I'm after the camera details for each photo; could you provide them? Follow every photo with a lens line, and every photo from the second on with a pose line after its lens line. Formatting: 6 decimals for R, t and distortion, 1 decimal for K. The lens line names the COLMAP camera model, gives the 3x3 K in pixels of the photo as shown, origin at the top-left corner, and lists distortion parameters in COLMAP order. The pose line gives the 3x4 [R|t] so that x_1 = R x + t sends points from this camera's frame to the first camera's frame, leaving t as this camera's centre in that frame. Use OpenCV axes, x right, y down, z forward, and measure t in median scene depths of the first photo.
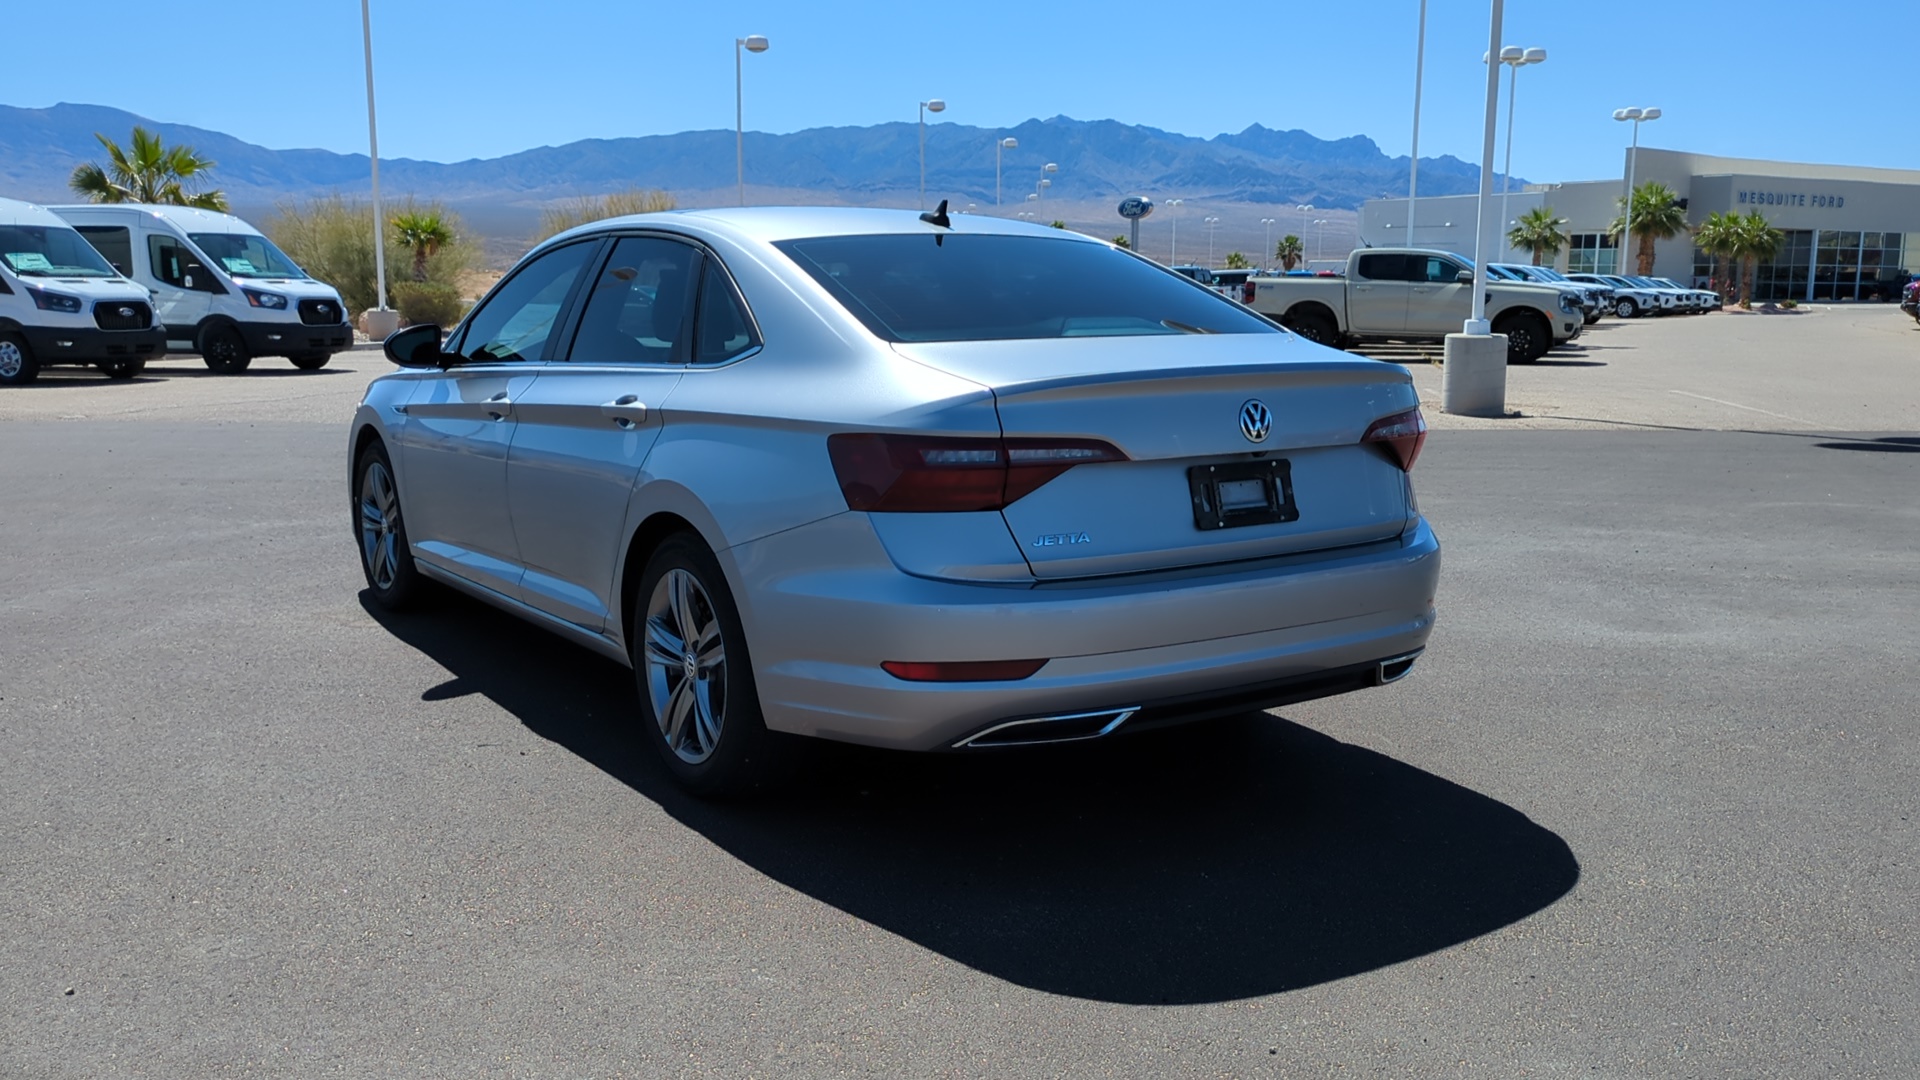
lens RADIAL K [[1643.0, 0, 986.2], [0, 1643.0, 536.7], [0, 0, 1]] dist [0.068530, -0.098995]
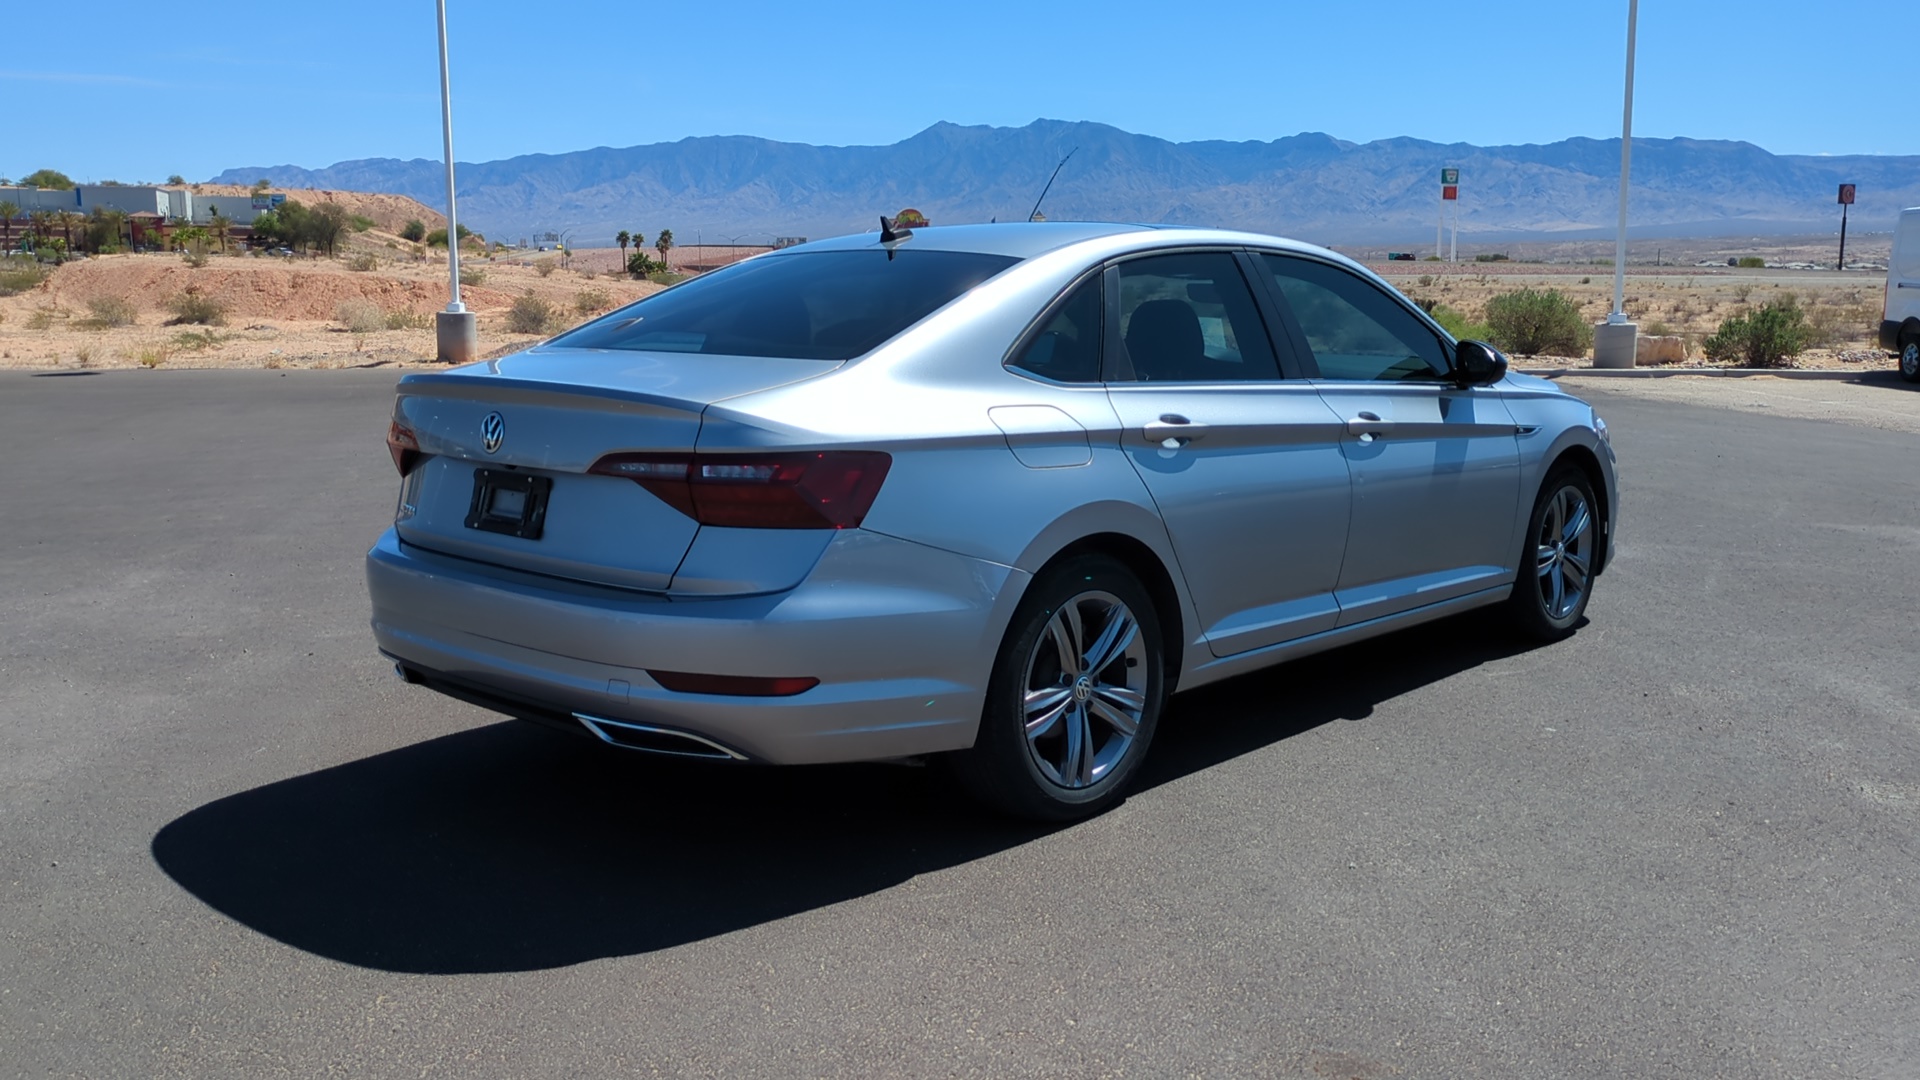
lens RADIAL K [[1643.0, 0, 968.6], [0, 1643.0, 533.1], [0, 0, 1]] dist [0.068530, -0.098995]
pose [[0.219415, 0.141660, -0.965292, 0.185119], [-0.147389, 0.982860, 0.110736, -0.024983], [0.964434, 0.117976, 0.236534, 0.156962]]
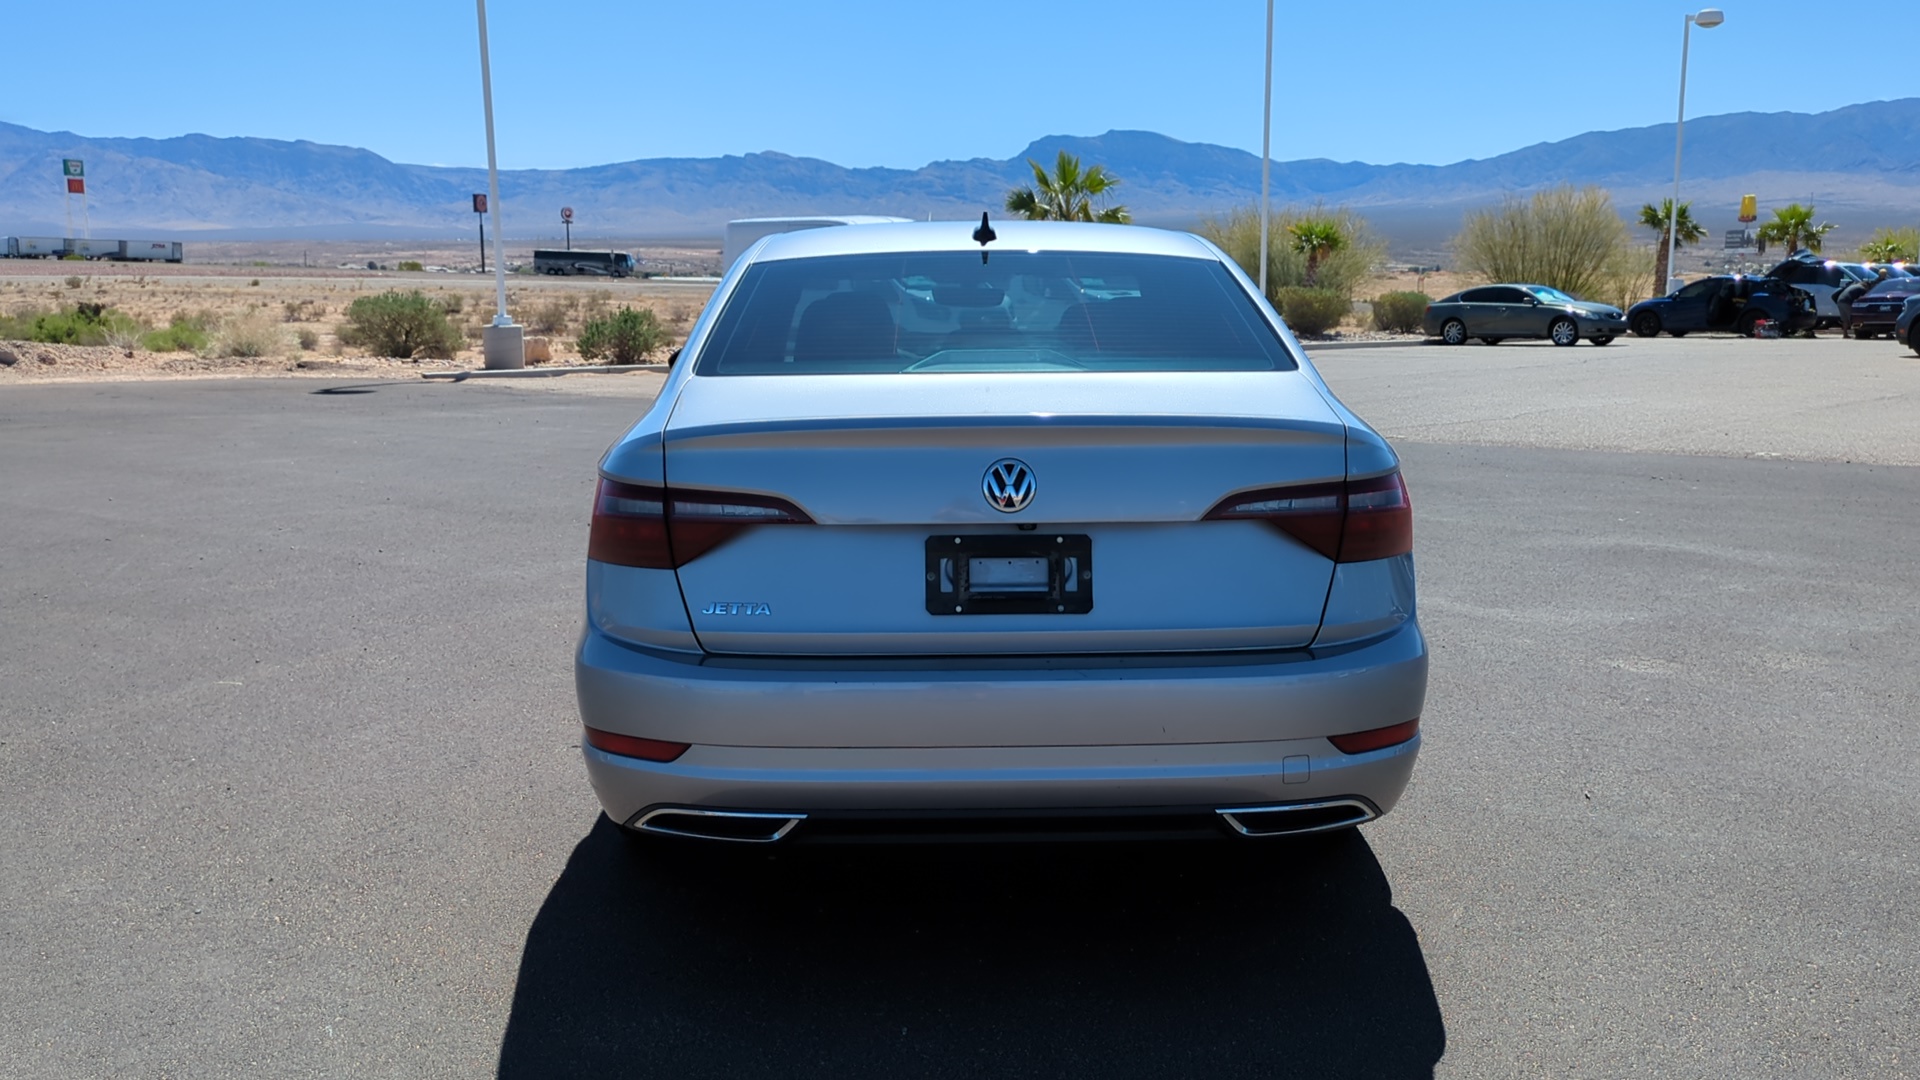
lens RADIAL K [[1643.0, 0, 972.3], [0, 1643.0, 543.6], [0, 0, 1]] dist [0.068530, -0.098995]
pose [[0.837518, 0.077980, -0.540817, 0.087199], [-0.075974, 0.996769, 0.026068, -0.009176], [0.541102, 0.019256, 0.840736, 0.047458]]
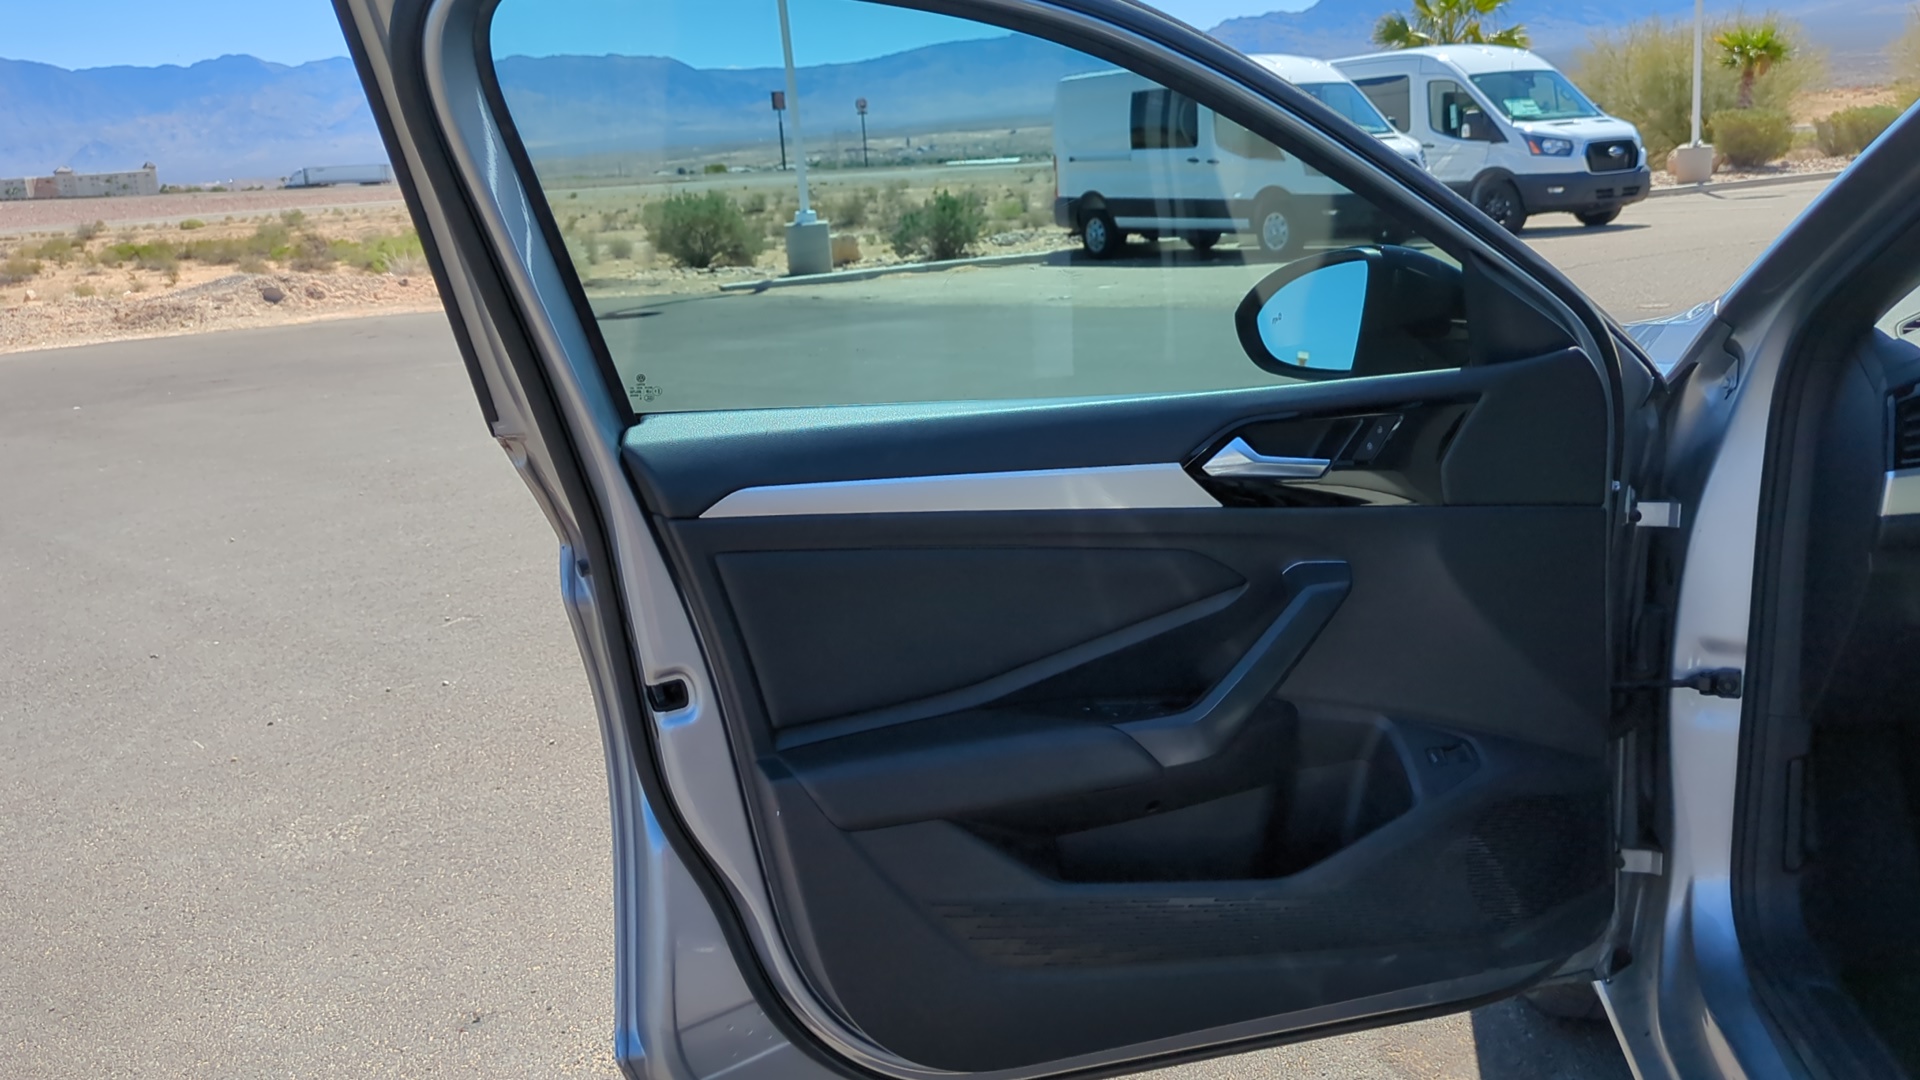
lens RADIAL K [[1643.0, 0, 973.7], [0, 1643.0, 544.5], [0, 0, 1]] dist [0.068530, -0.098995]
pose [[0.728838, 0.095598, -0.677979, -0.054069], [-0.028223, 0.993558, 0.109756, -0.024834], [0.684104, -0.060860, 0.726841, 0.169426]]
